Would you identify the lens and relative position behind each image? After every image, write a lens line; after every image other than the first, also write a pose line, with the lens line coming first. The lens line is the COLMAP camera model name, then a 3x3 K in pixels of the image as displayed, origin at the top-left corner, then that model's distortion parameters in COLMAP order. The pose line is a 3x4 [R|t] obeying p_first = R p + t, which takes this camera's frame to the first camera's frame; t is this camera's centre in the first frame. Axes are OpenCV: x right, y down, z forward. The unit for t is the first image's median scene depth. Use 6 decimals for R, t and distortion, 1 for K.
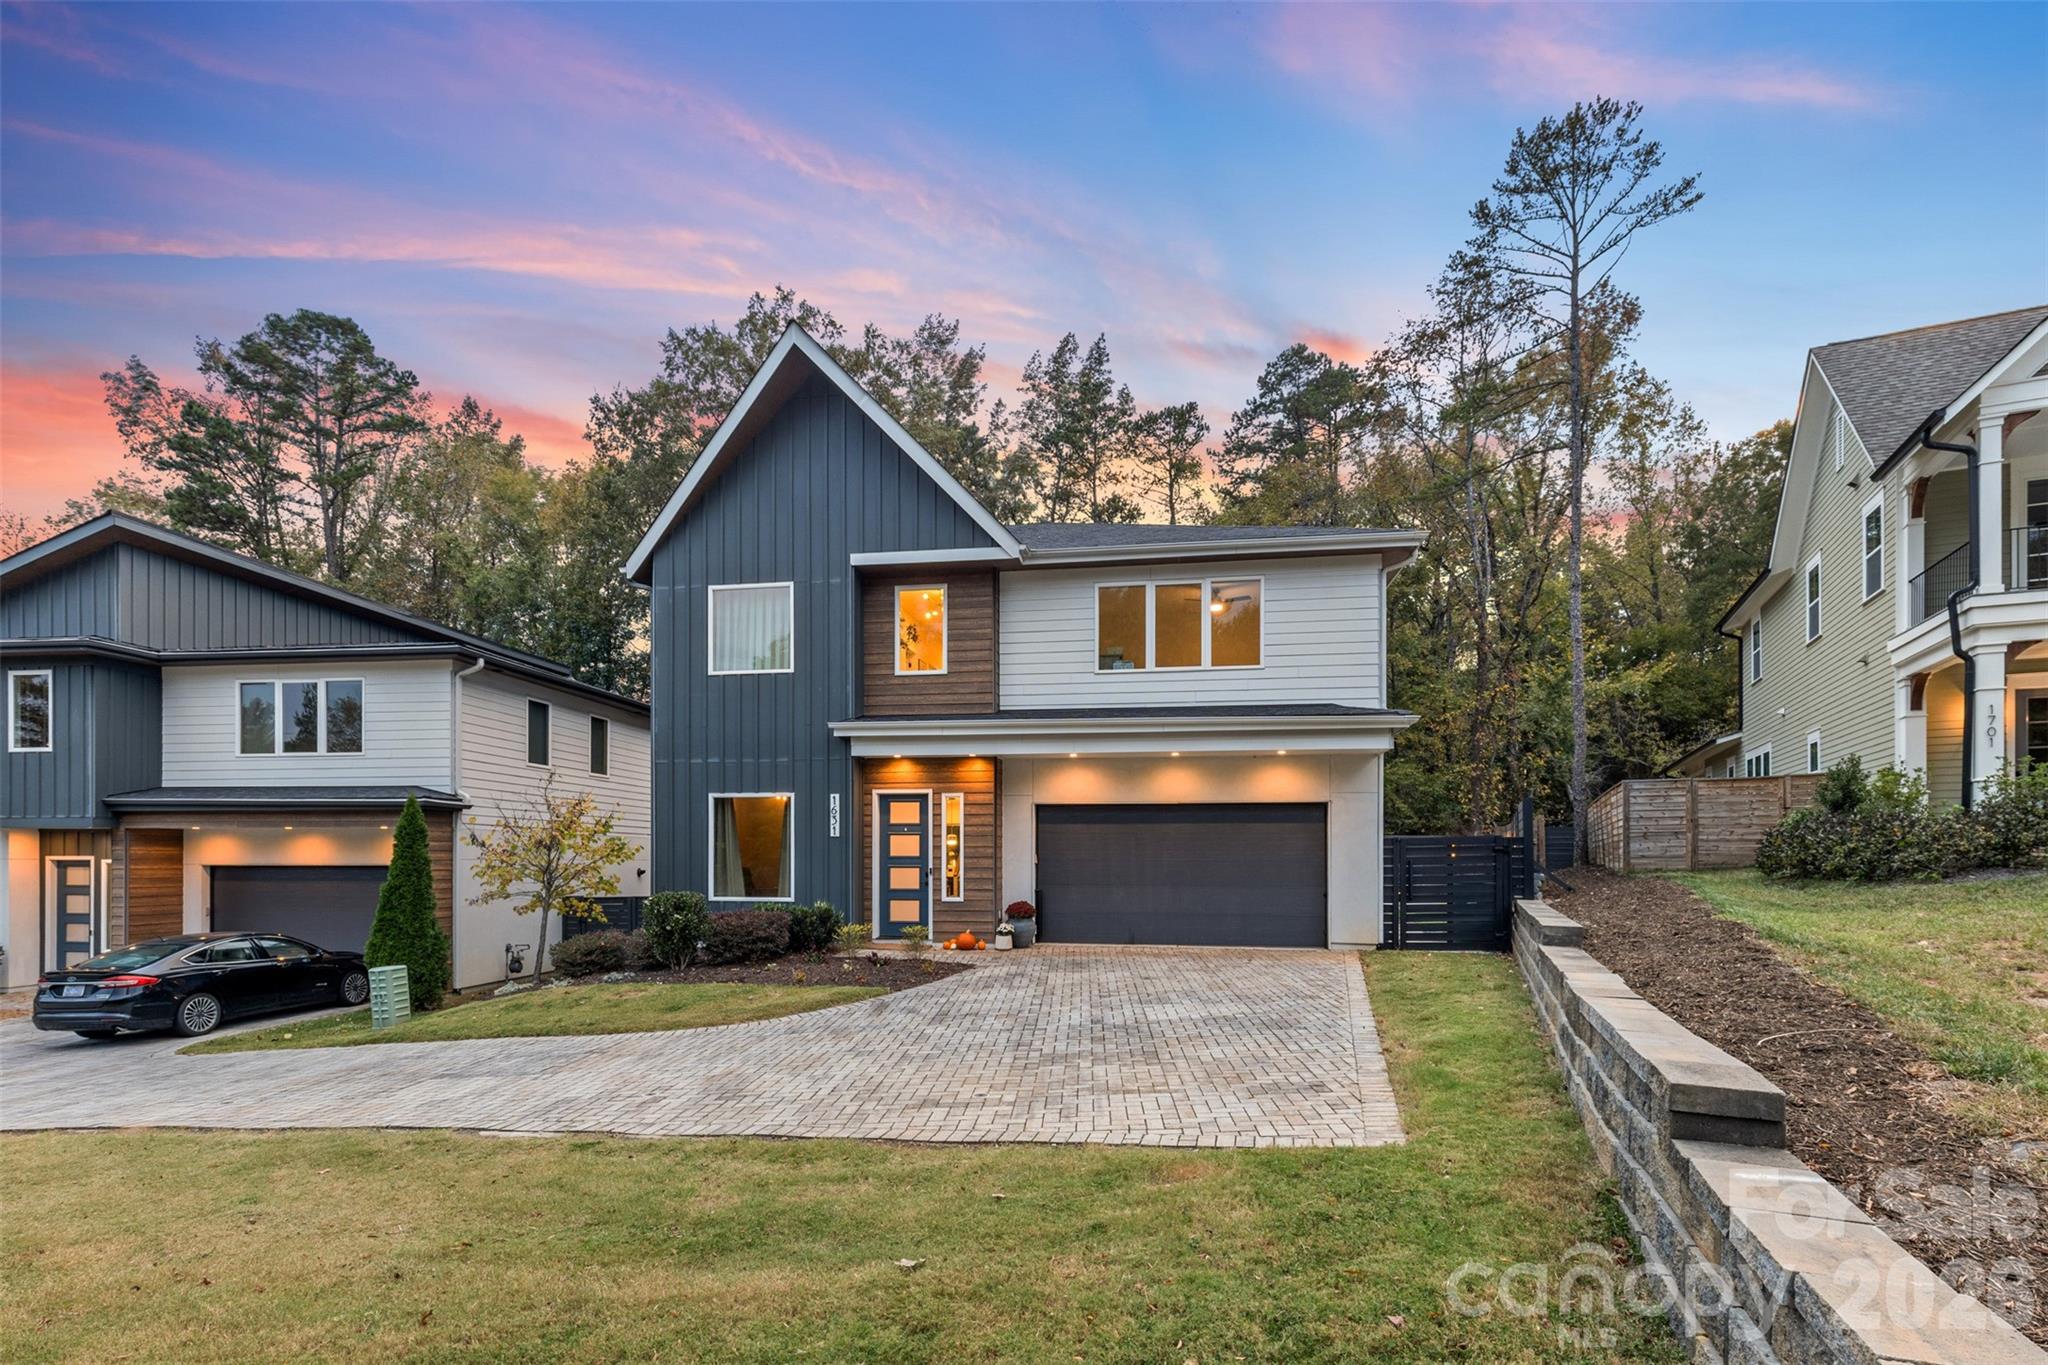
lens RADIAL K [[979.2, 0, 970.7], [0, 979.2, 873.3], [0, 0, 1]] dist [0.002977, -0.000637]
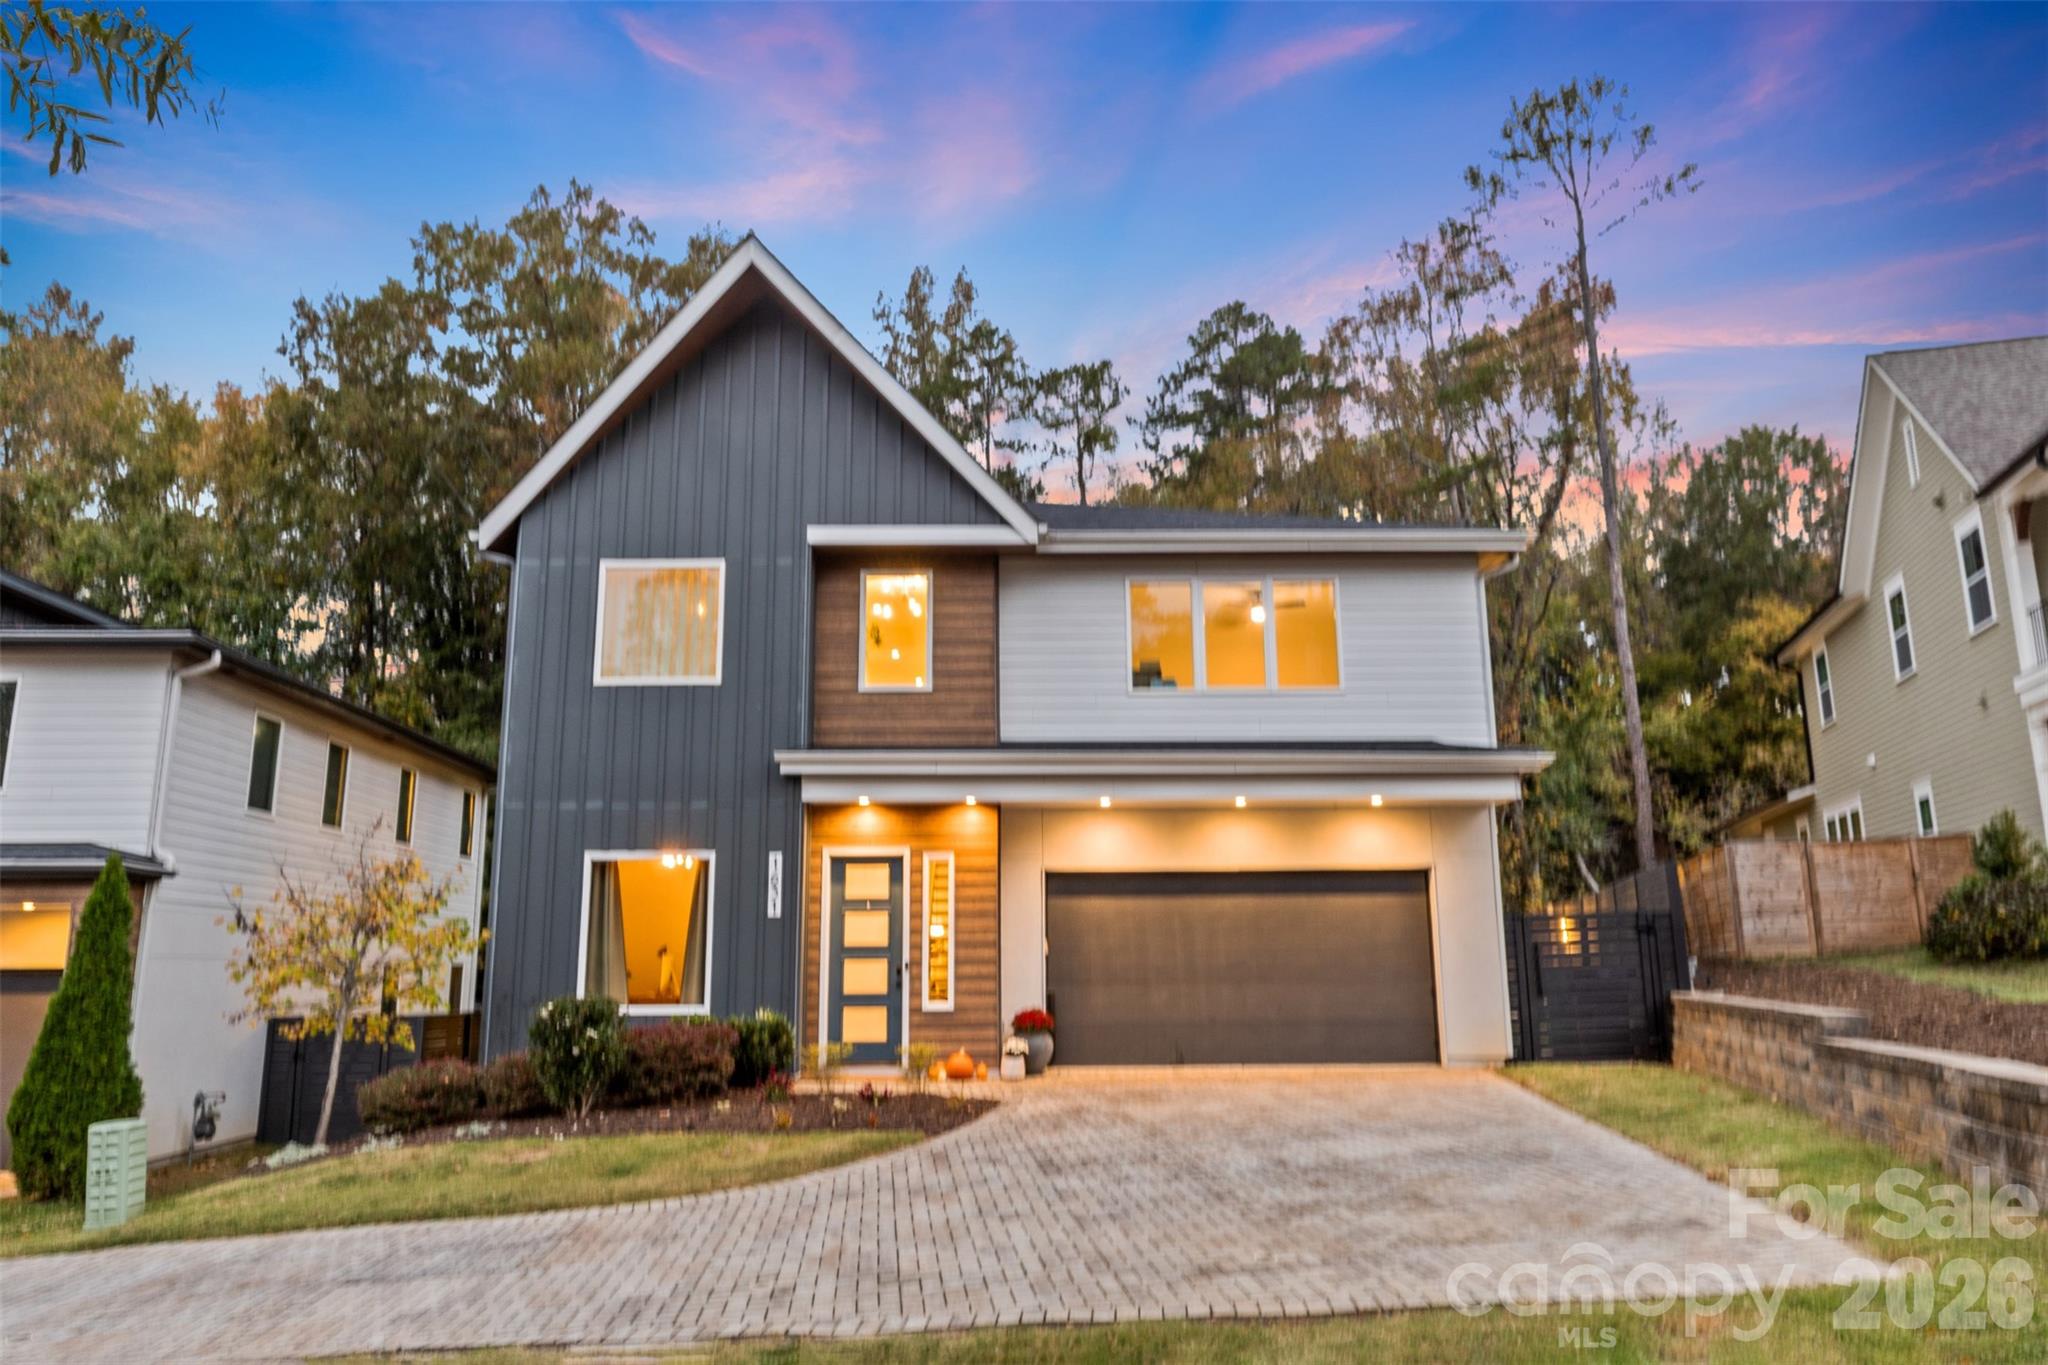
lens RADIAL K [[1395.7, 0, 1020.3], [0, 1395.7, 703.7], [0, 0, 1]] dist [-0.007796, -0.003096]
pose [[0.984357, 0.021175, 0.174907, -0.134175], [0.013485, 0.980785, -0.194626, 0.009080], [-0.175667, 0.193940, 0.965157, -0.013350]]
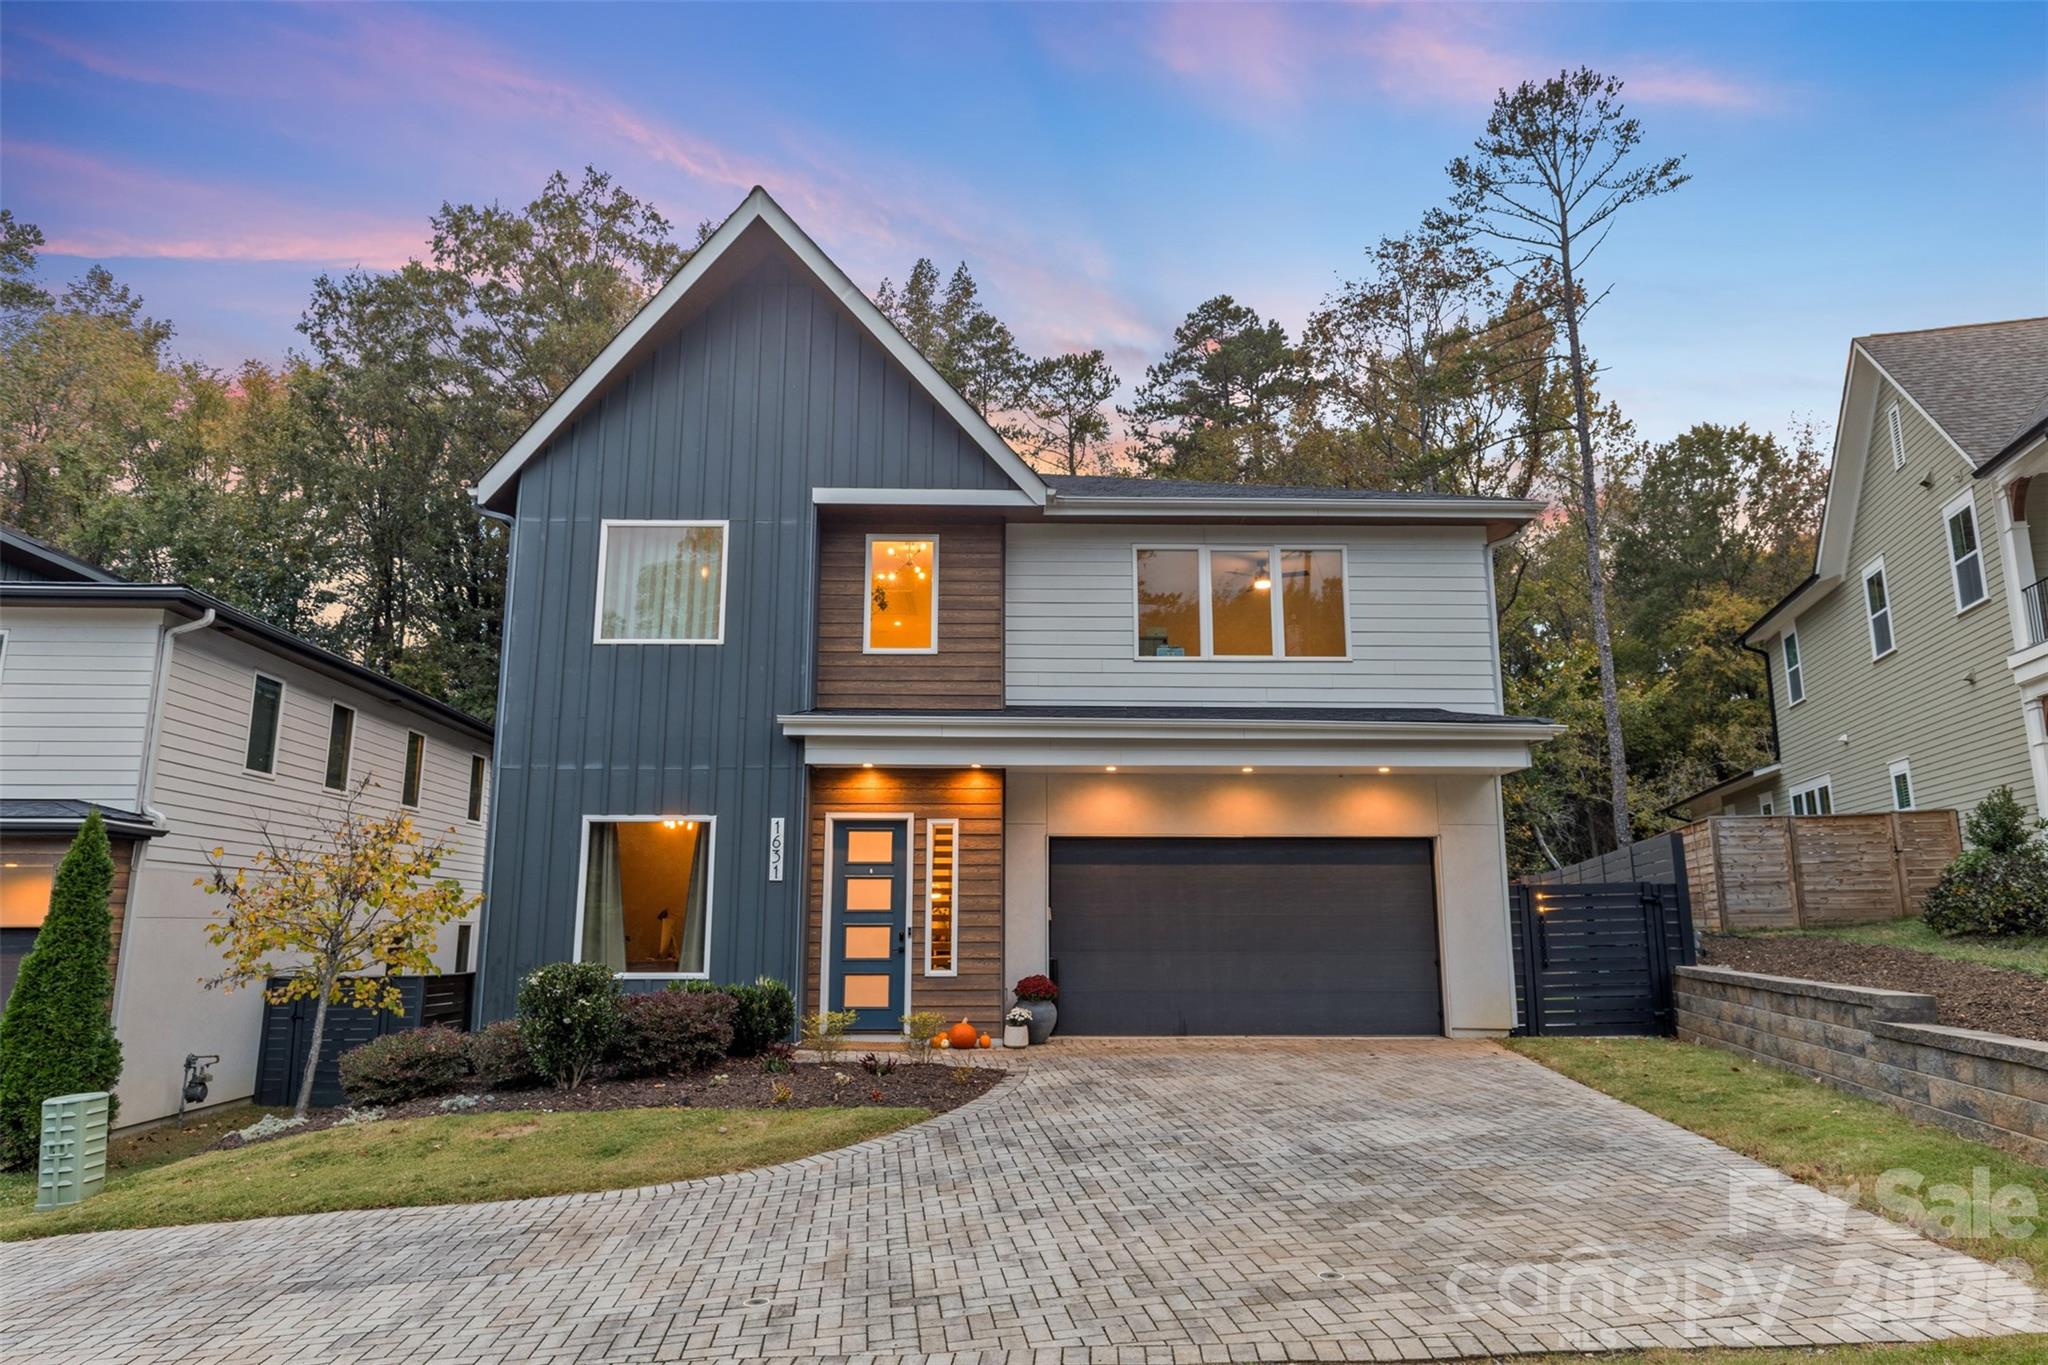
lens RADIAL K [[1314.2, 0, 1024.0], [0, 1314.2, 682.5], [0, 0, 1]] dist [-0.001934, 0.000395]
pose [[0.982163, 0.030897, 0.185475, -0.134020], [0.005652, 0.981110, -0.193366, 0.004827], [-0.187946, 0.190965, 0.963436, 0.054300]]
